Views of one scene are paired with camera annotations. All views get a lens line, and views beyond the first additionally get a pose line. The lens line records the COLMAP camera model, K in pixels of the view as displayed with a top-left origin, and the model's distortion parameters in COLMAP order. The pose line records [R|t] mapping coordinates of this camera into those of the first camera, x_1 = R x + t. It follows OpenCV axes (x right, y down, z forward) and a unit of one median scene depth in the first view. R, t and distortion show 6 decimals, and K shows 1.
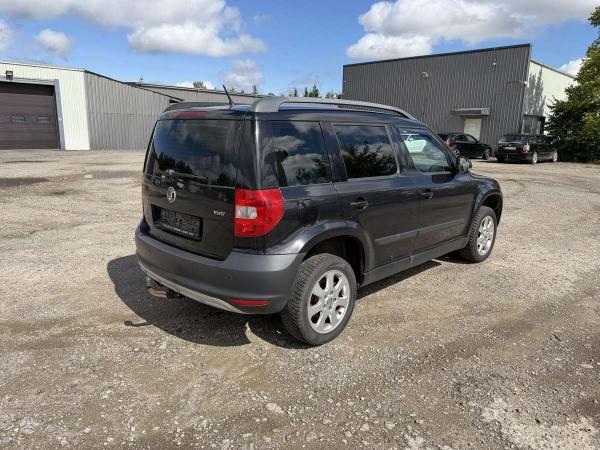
lens RADIAL K [[476.8, 0, 300.0], [0, 476.8, 225.0], [0, 0, 1]] dist [-0.003958, -0.004452]
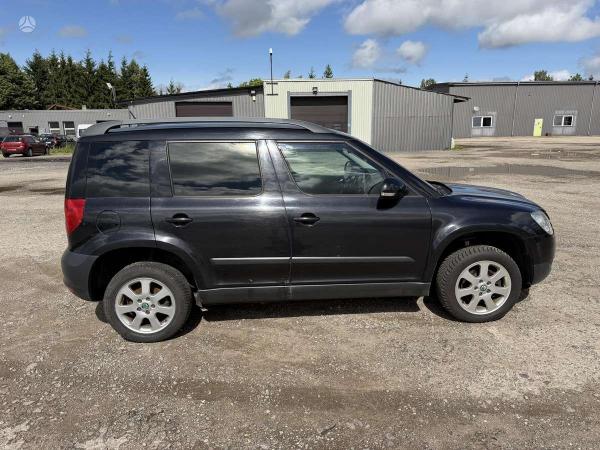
lens RADIAL K [[461.9, 0, 300.0], [0, 461.9, 225.0], [0, 0, 1]] dist [-0.008132, -0.000705]
pose [[0.702471, 0.118085, -0.701848, 0.244480], [-0.106456, 0.992479, 0.060433, -0.030874], [0.703706, 0.032263, 0.709759, 0.110206]]
